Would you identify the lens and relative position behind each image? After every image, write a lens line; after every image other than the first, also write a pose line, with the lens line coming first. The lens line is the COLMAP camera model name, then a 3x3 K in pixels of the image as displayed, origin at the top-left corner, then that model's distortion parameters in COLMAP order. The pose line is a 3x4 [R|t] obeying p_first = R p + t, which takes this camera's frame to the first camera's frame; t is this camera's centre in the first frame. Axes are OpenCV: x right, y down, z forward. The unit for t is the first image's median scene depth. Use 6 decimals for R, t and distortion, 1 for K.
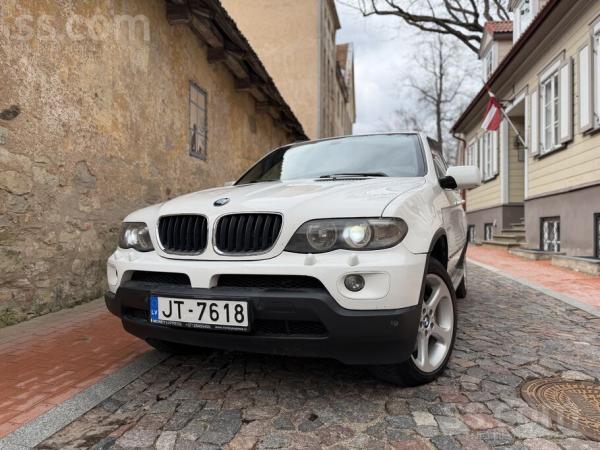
lens RADIAL K [[423.2, 0, 302.2], [0, 423.2, 227.7], [0, 0, 1]] dist [0.046151, -0.053485]
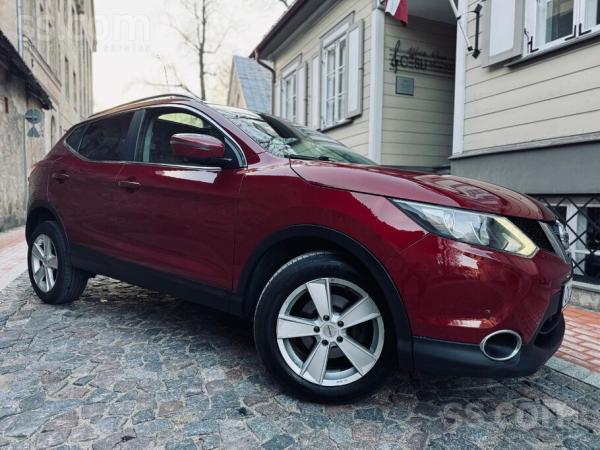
lens RADIAL K [[423.2, 0, 295.3], [0, 423.2, 227.3], [0, 0, 1]] dist [0.046151, -0.053485]
pose [[0.851707, -0.019310, 0.523662, 0.069179], [-0.021916, 0.997134, 0.072414, -0.014456], [-0.523560, -0.073152, 0.848843, 0.451174]]
